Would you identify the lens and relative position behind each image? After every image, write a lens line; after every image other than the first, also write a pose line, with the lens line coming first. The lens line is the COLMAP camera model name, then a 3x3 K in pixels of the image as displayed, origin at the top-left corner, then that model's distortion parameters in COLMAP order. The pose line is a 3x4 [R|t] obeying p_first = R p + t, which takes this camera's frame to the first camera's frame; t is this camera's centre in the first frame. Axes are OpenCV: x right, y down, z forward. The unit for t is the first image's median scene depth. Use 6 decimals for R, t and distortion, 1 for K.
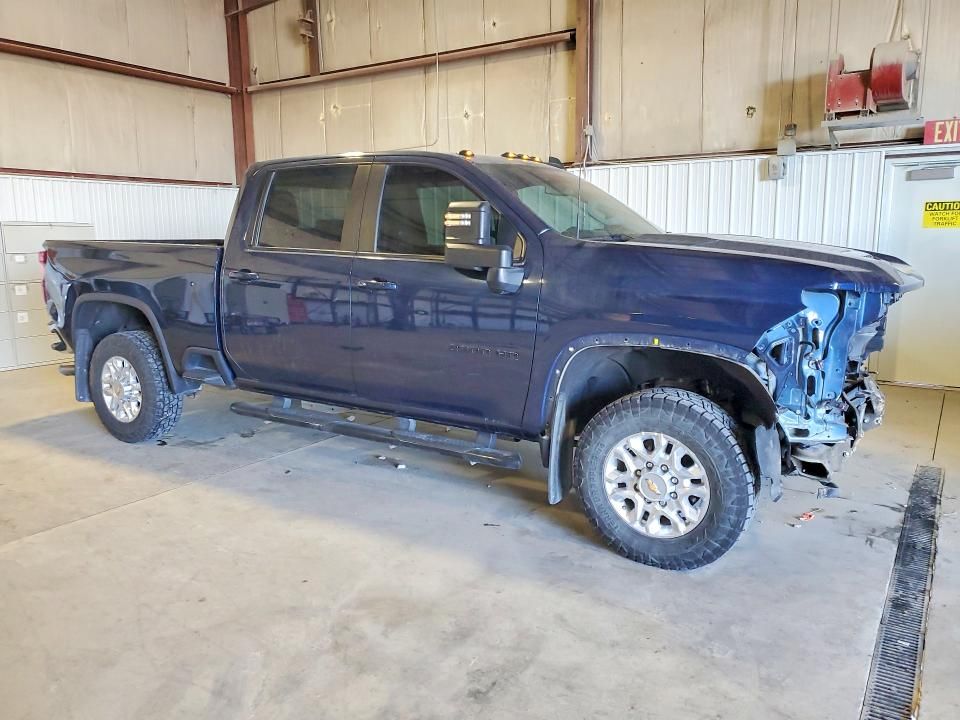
lens RADIAL K [[800.3, 0, 480.0], [0, 800.3, 360.0], [0, 0, 1]] dist [-0.001430, 0.000880]
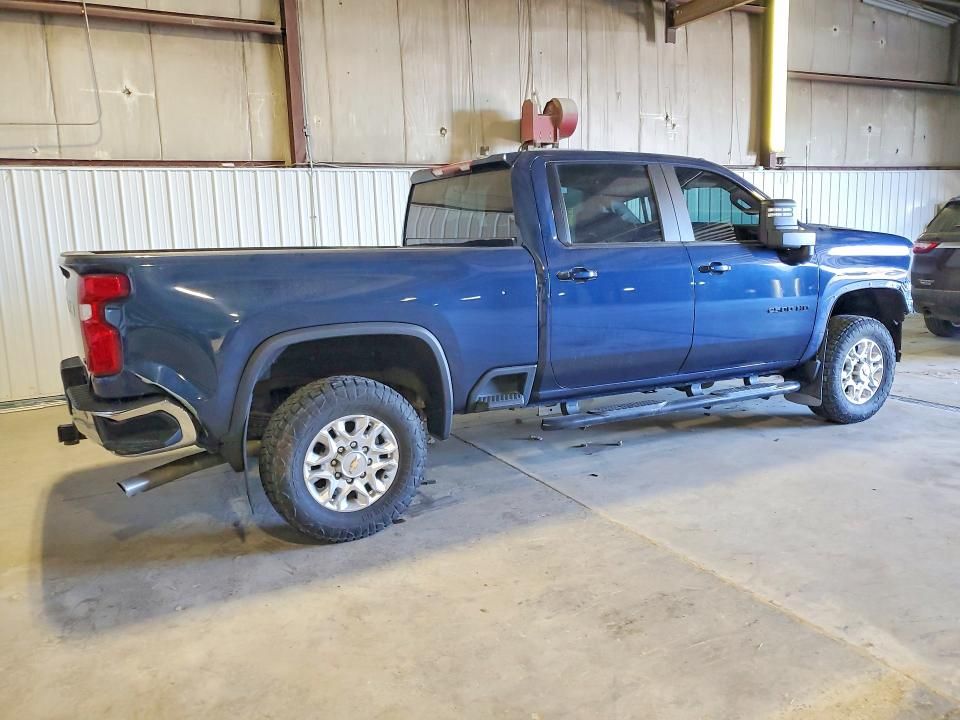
lens RADIAL K [[771.1, 0, 480.0], [0, 771.1, 360.0], [0, 0, 1]] dist [0.018886, 0.000911]
pose [[0.451141, -0.168761, 0.876351, -0.986388], [0.153384, 0.982009, 0.110147, -0.117195], [-0.879173, 0.084726, 0.468910, 0.563293]]
